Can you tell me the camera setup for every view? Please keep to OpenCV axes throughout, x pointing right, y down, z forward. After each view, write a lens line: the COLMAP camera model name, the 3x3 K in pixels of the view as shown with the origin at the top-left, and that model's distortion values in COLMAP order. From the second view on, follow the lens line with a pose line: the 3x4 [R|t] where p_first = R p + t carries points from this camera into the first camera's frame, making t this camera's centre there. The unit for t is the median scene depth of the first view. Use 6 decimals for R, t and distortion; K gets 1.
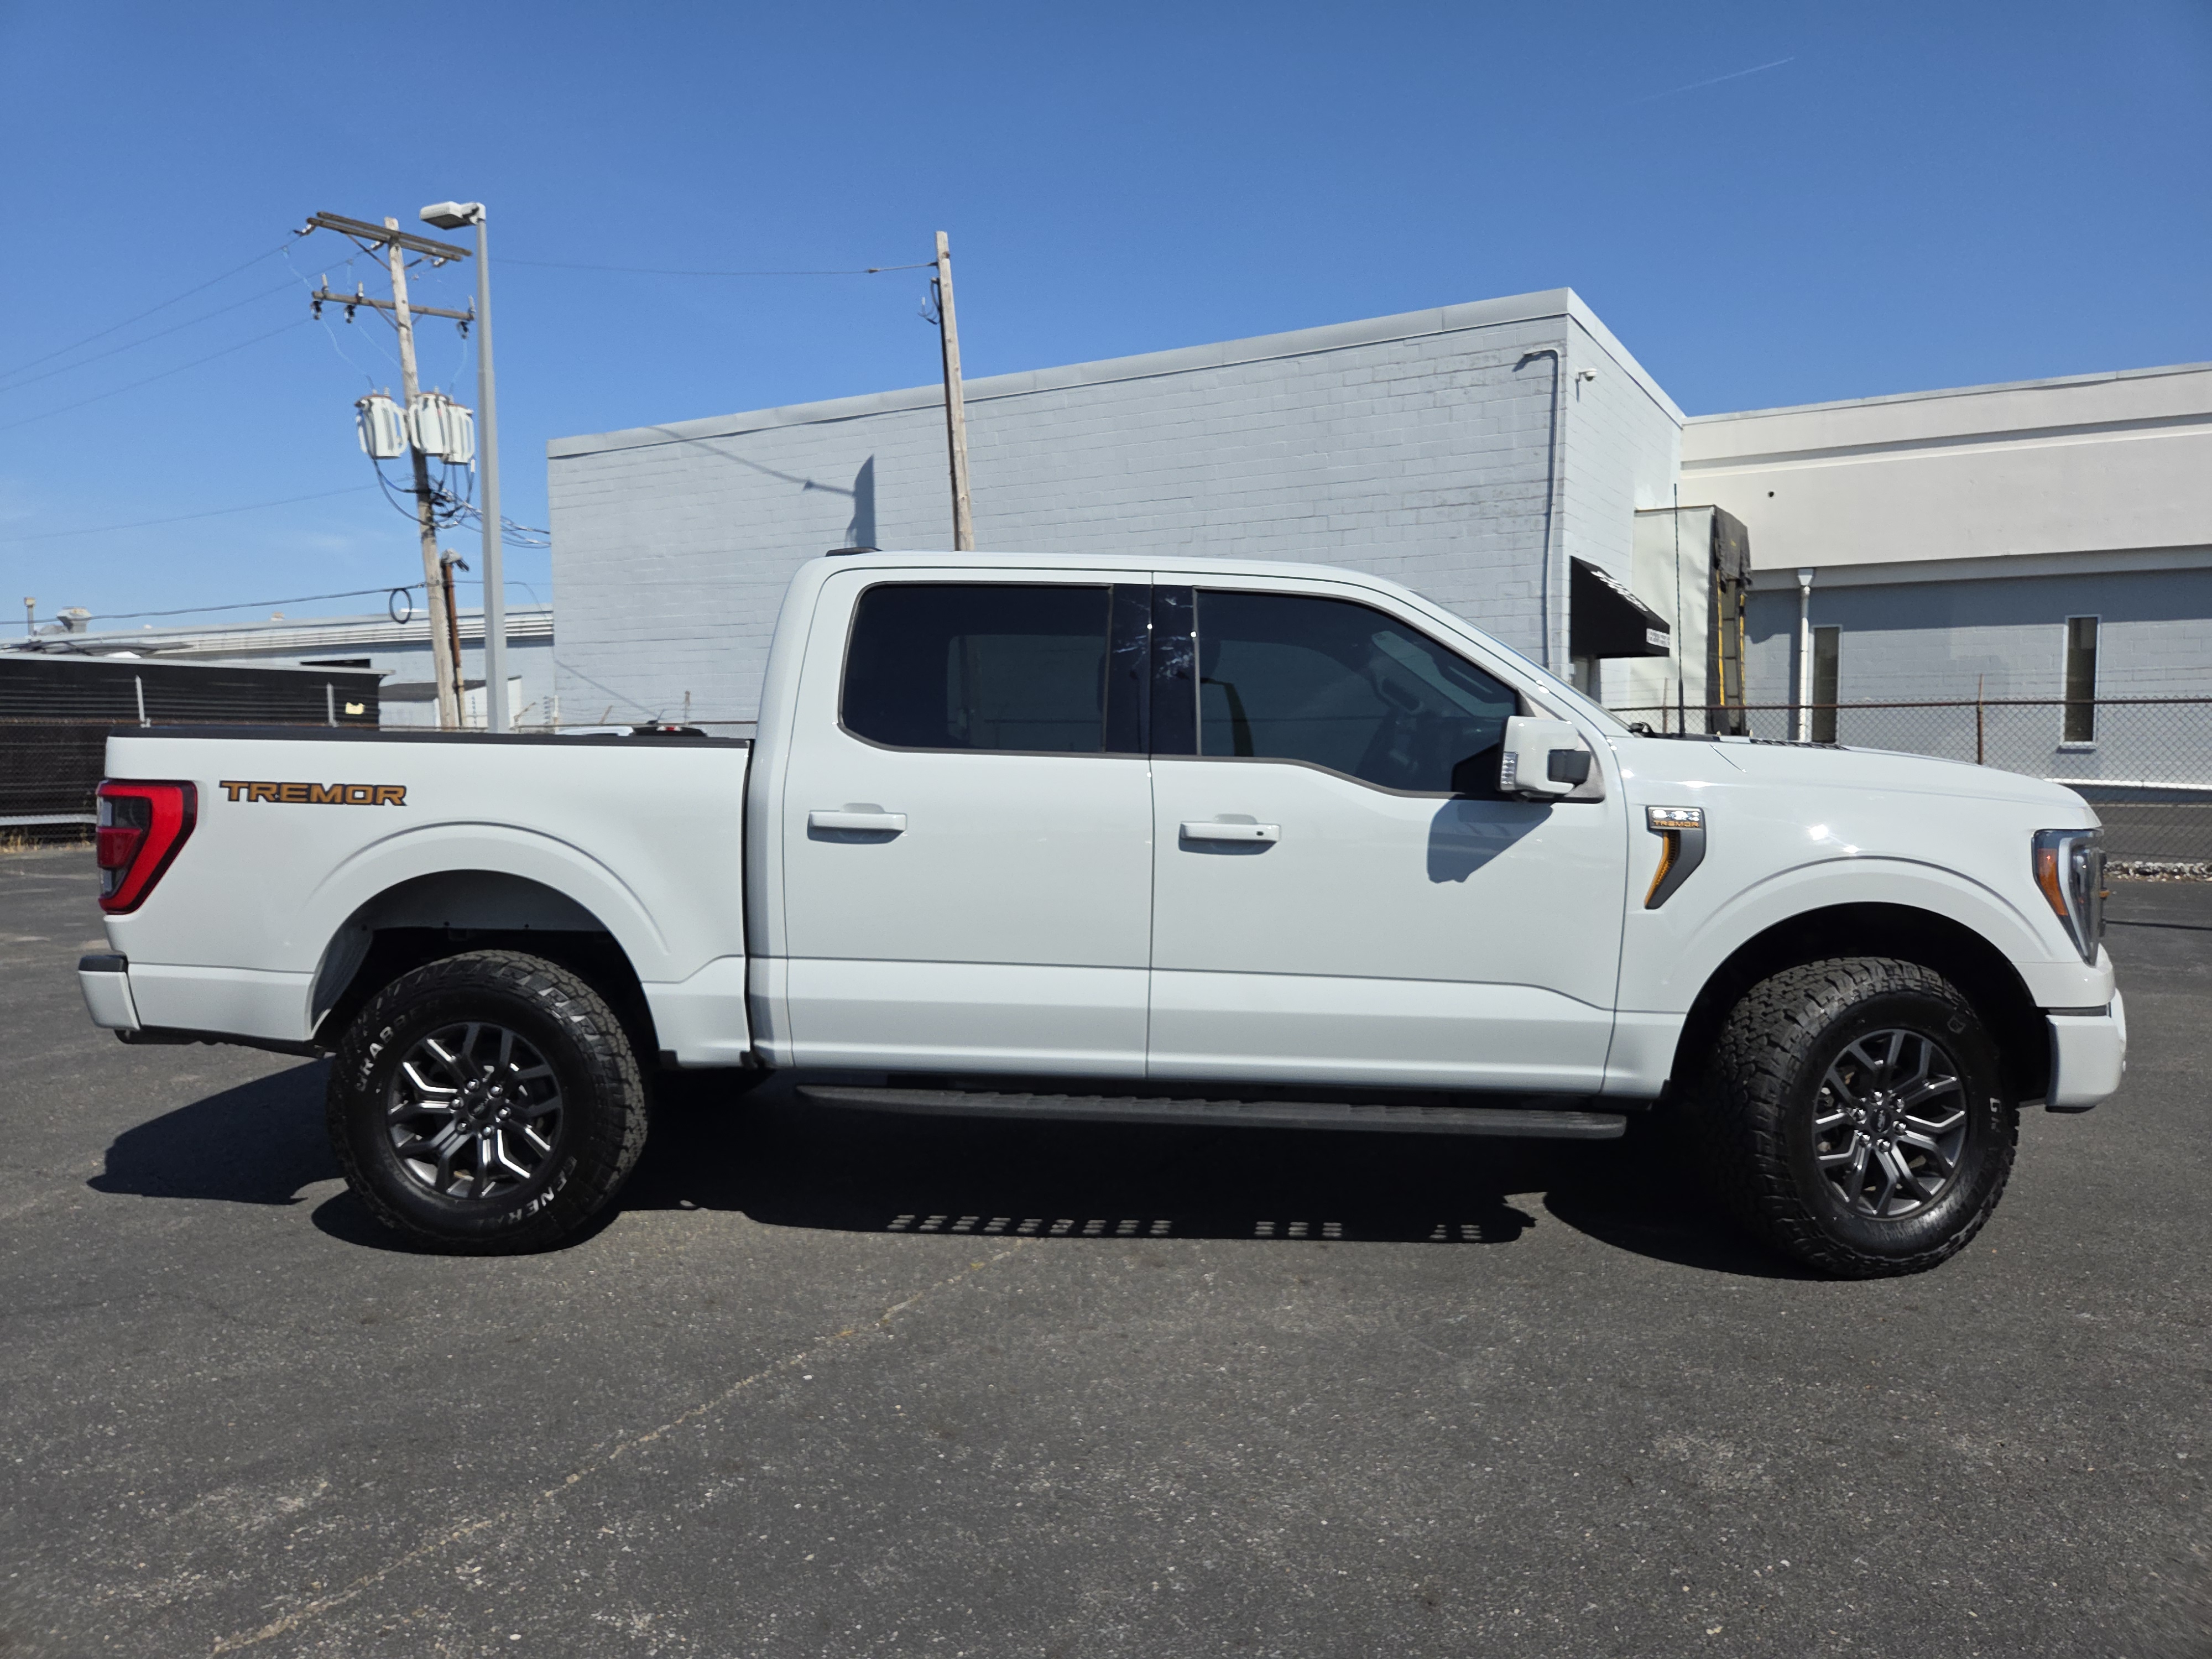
lens RADIAL K [[1491.2, 0, 1106.0], [0, 1491.2, 829.5], [0, 0, 1]] dist [0.056556, -0.056744]
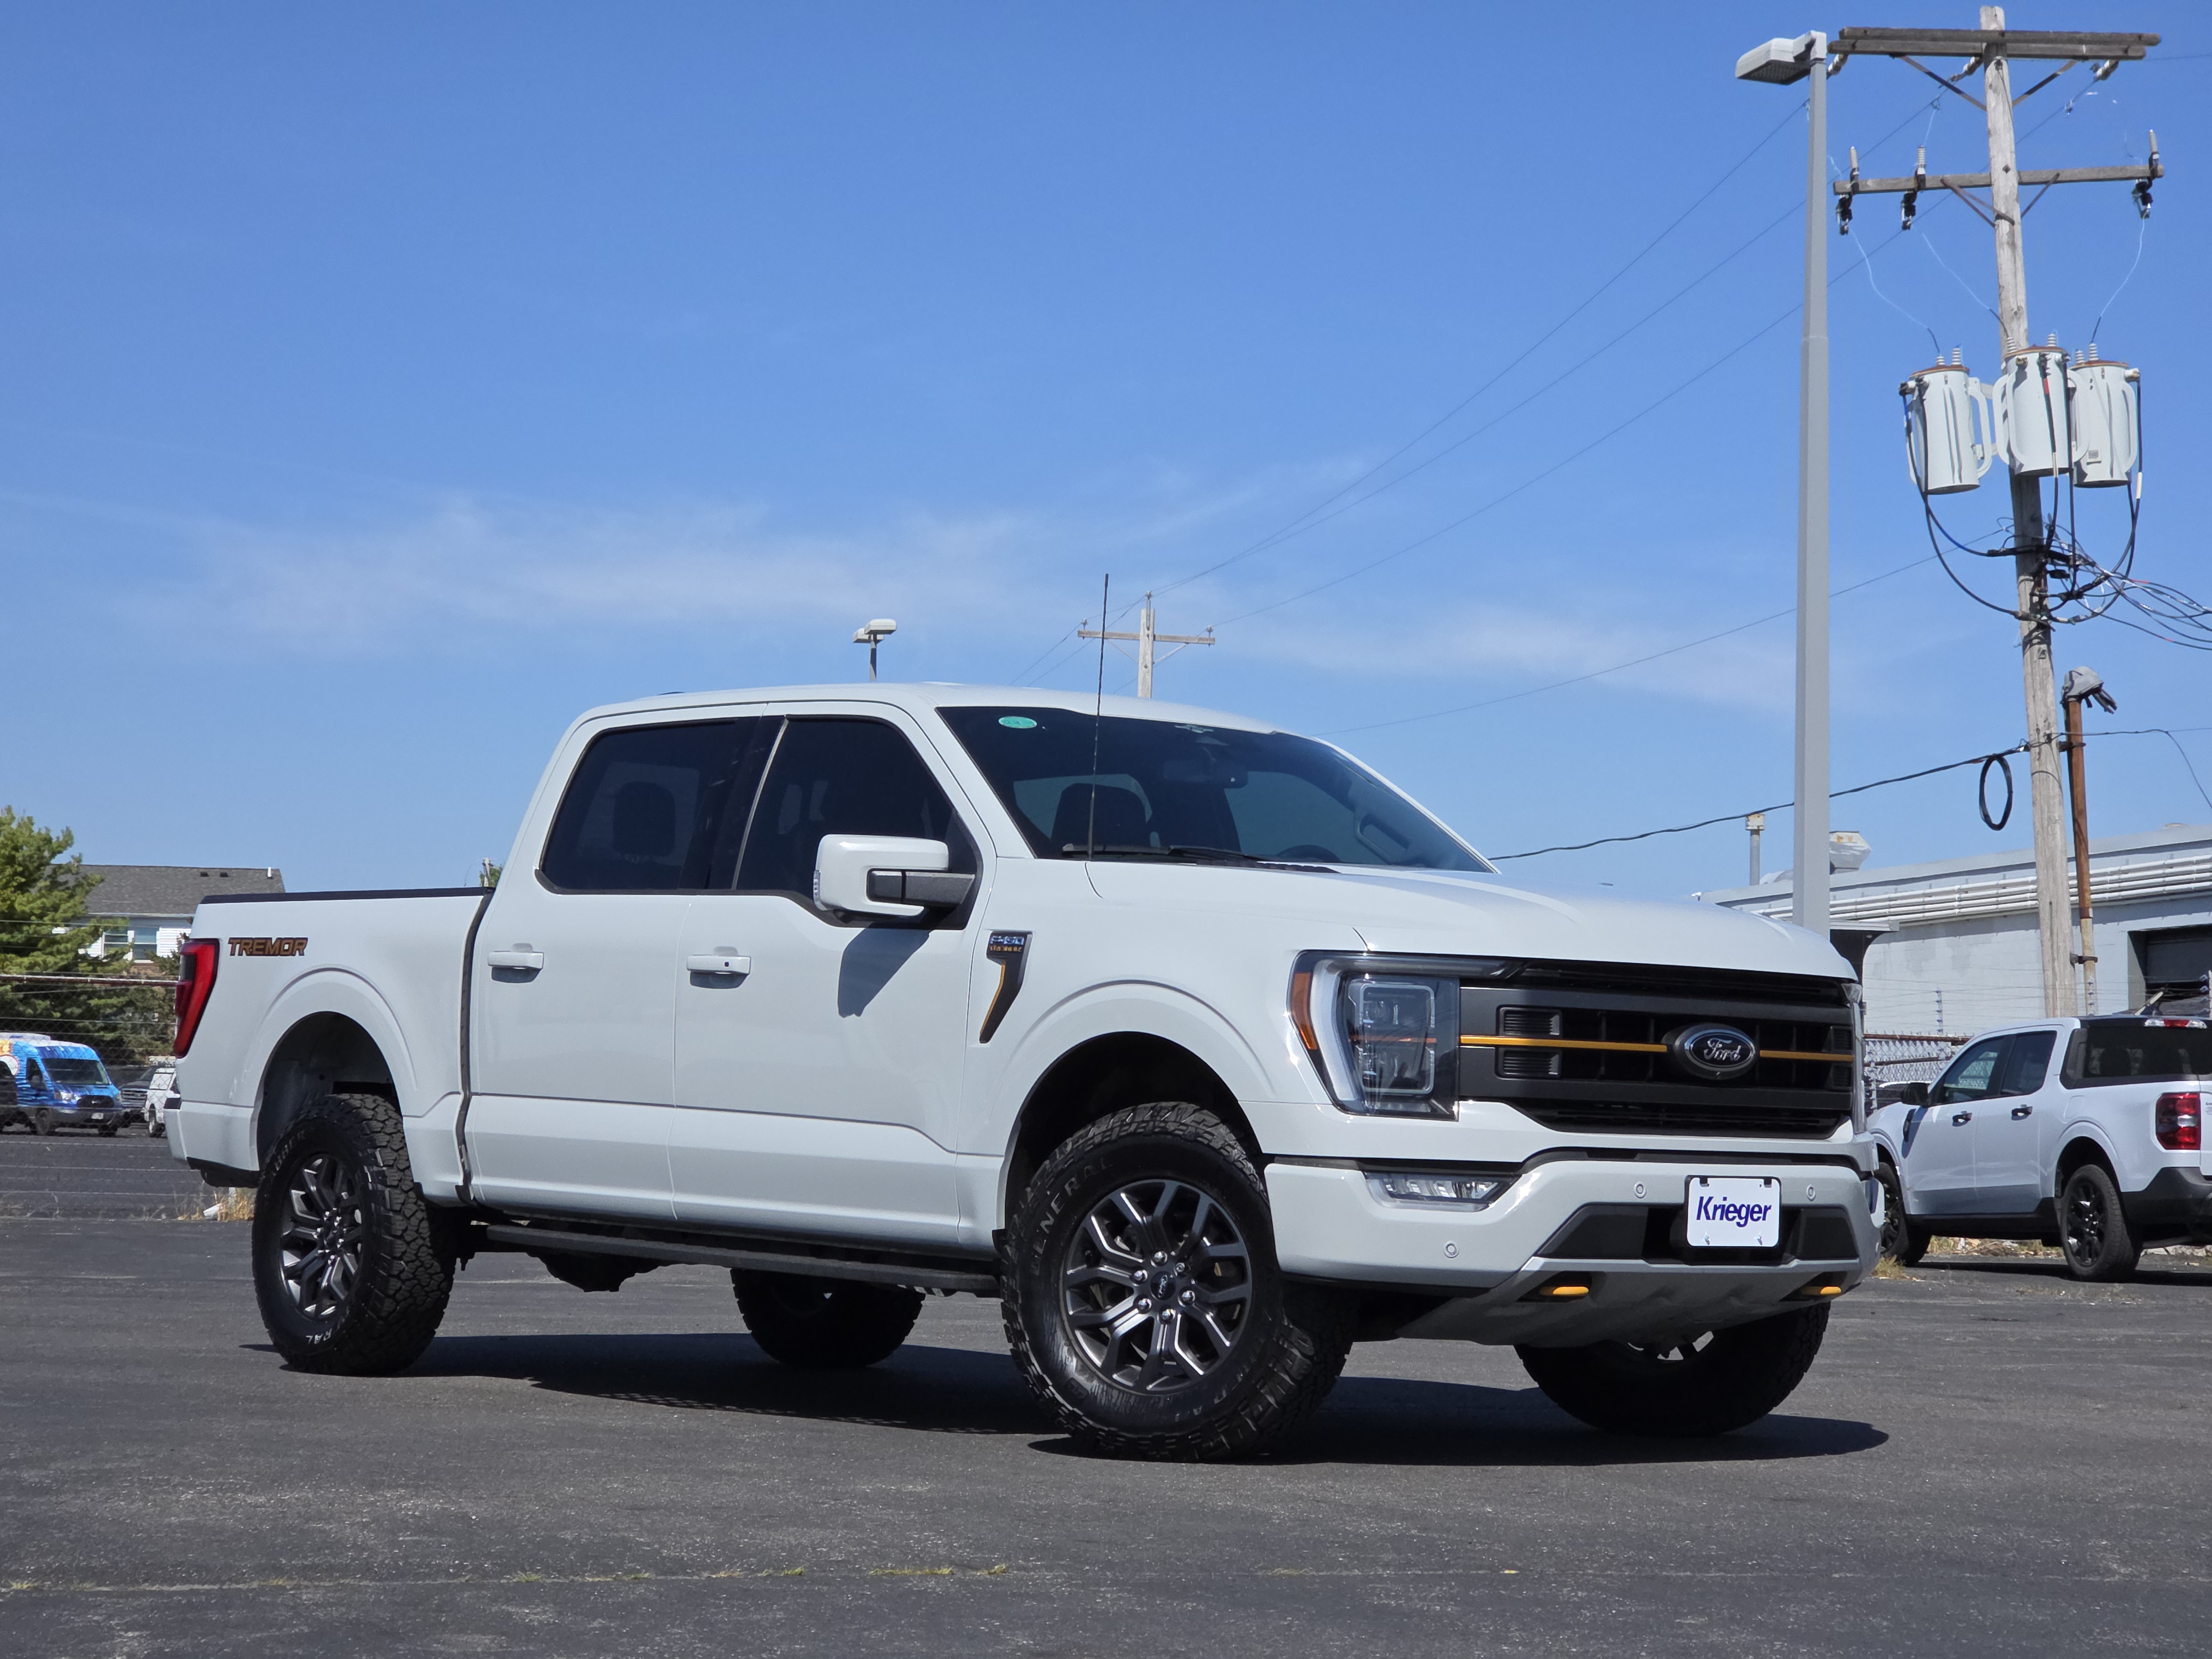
lens RADIAL K [[4411.1, 0, 1106.0], [0, 4411.1, 829.5], [0, 0, 1]] dist [0.053575, 0.000897]
pose [[0.664166, -0.037437, -0.746647, 0.401753], [-0.067473, 0.991667, -0.109742, 0.035670], [0.744534, 0.123266, 0.656106, -0.120561]]
